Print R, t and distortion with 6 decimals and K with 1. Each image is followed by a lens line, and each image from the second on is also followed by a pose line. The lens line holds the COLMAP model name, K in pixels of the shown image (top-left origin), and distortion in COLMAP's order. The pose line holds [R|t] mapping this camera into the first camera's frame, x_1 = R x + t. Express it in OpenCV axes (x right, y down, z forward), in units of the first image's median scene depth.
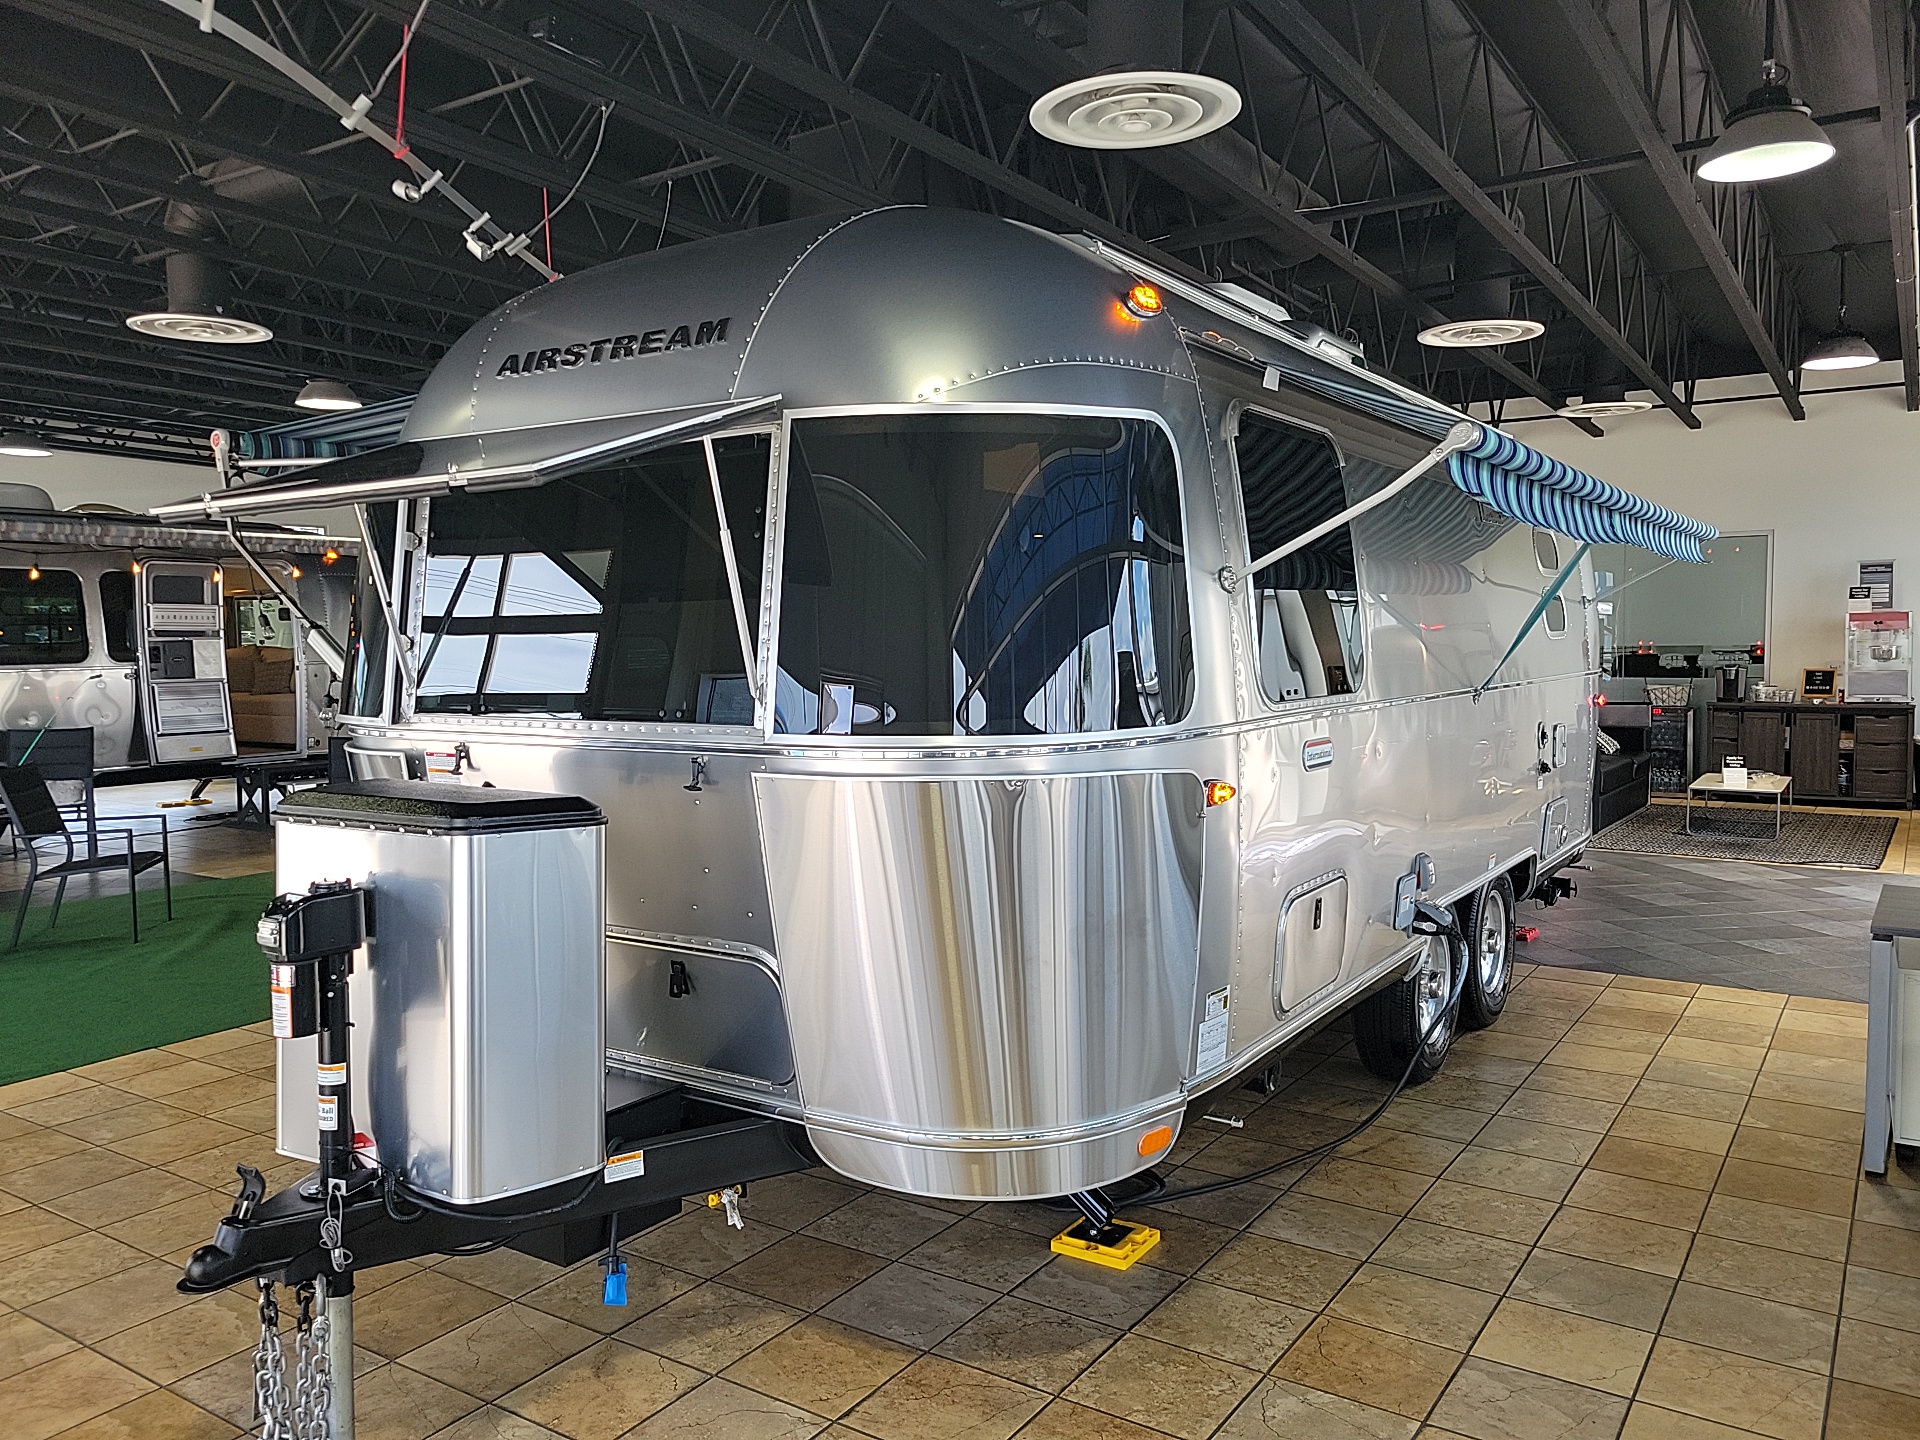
lens RADIAL K [[1441.1, 0, 964.1], [0, 1441.1, 715.0], [0, 0, 1]] dist [0.036378, -0.011485]
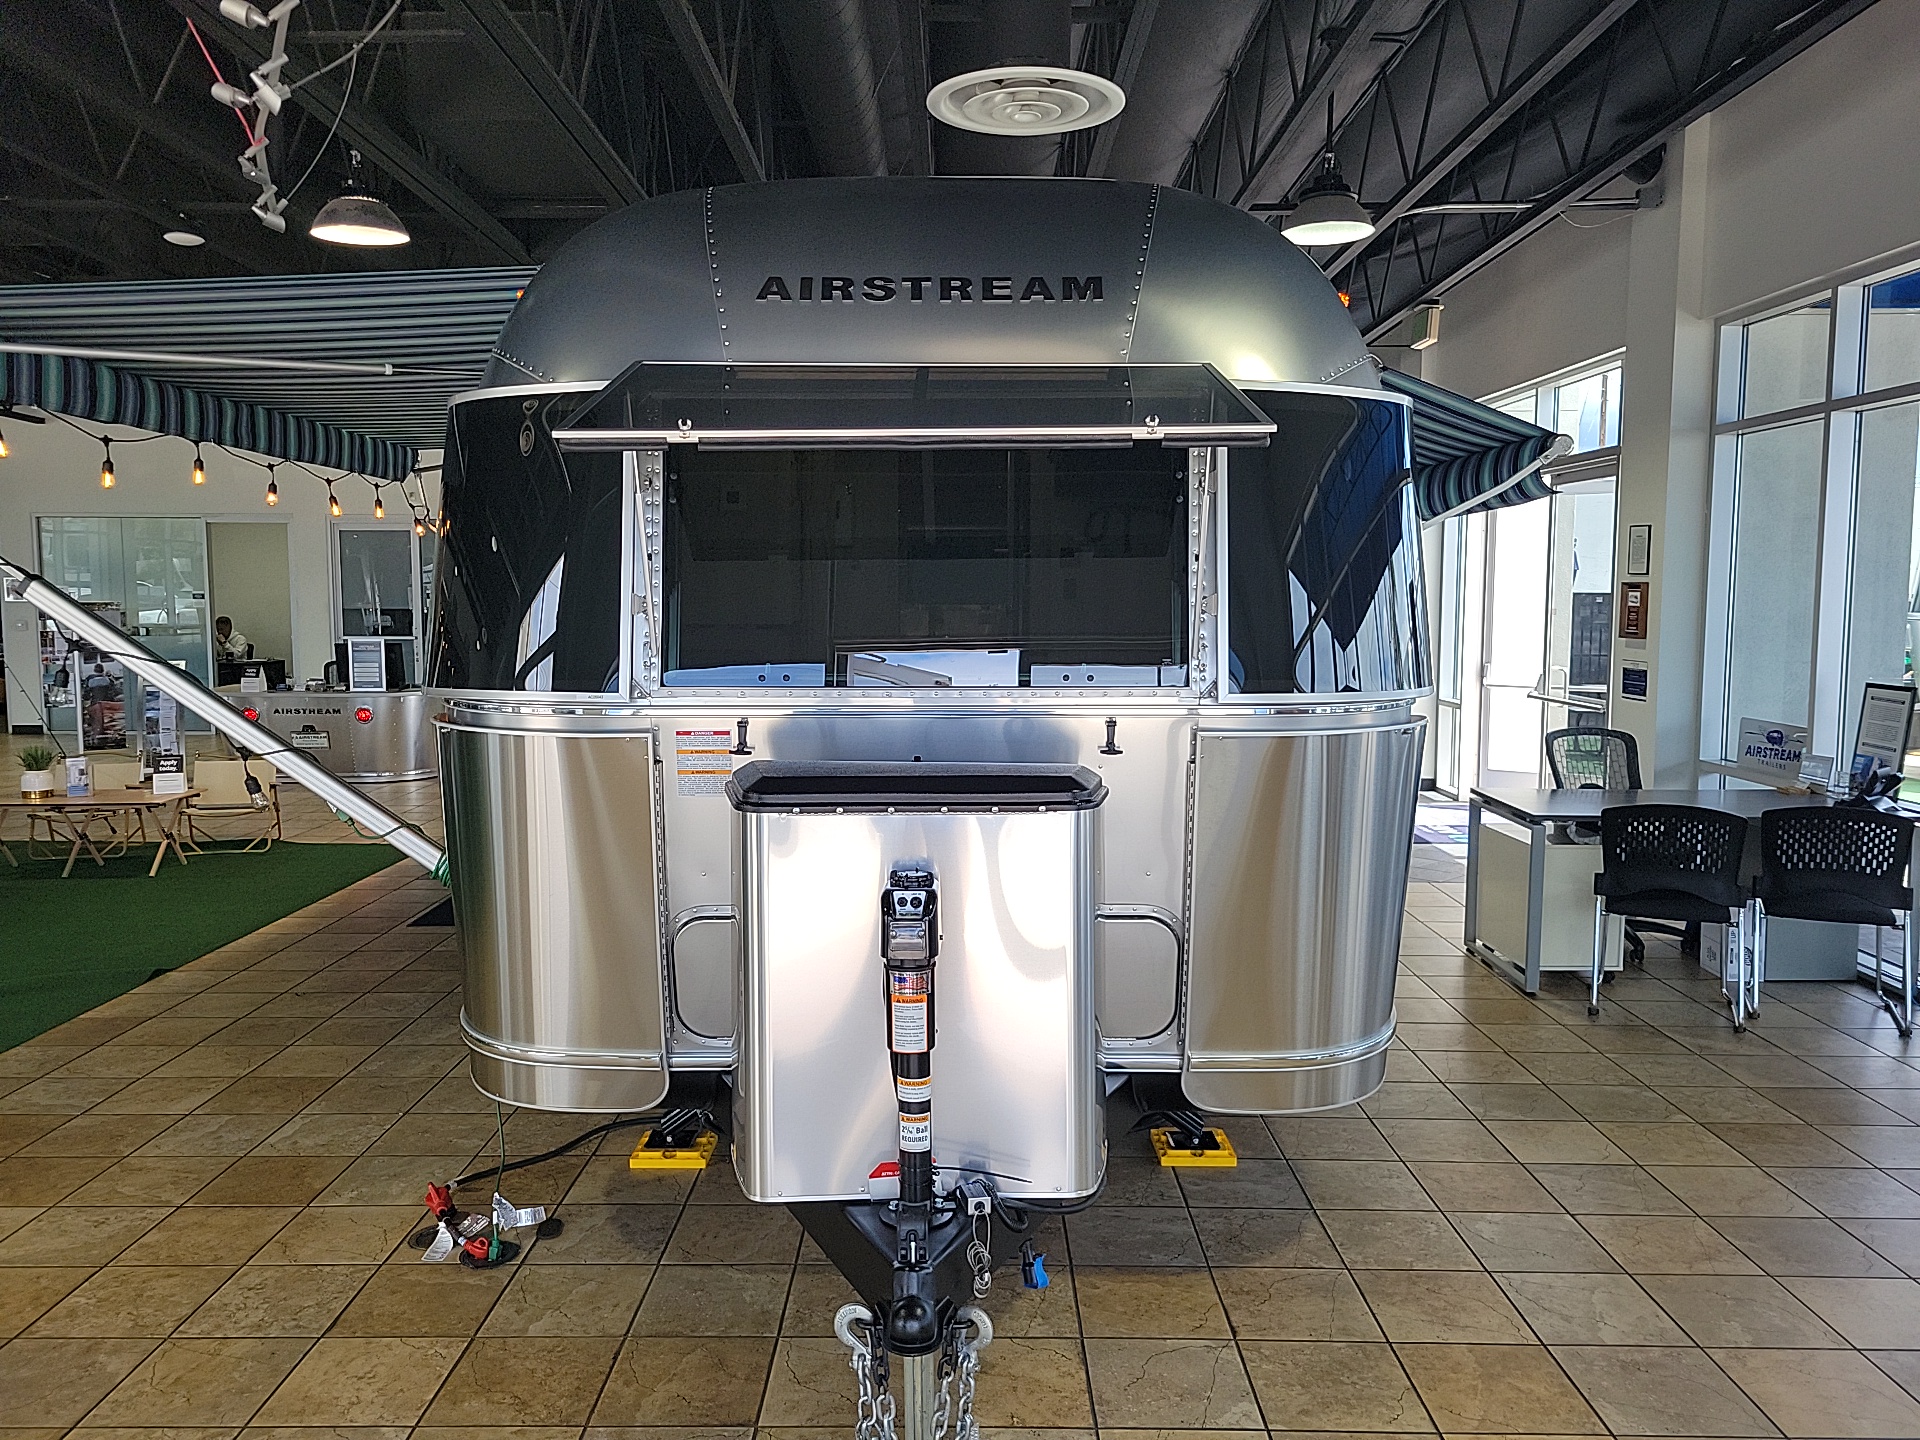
lens RADIAL K [[1441.1, 0, 964.1], [0, 1441.1, 715.0], [0, 0, 1]] dist [0.036378, -0.011485]
pose [[0.833244, -0.037821, 0.551610, -0.731768], [0.023559, 0.999180, 0.032920, -0.008746], [-0.552403, -0.014435, 0.833452, 0.204613]]
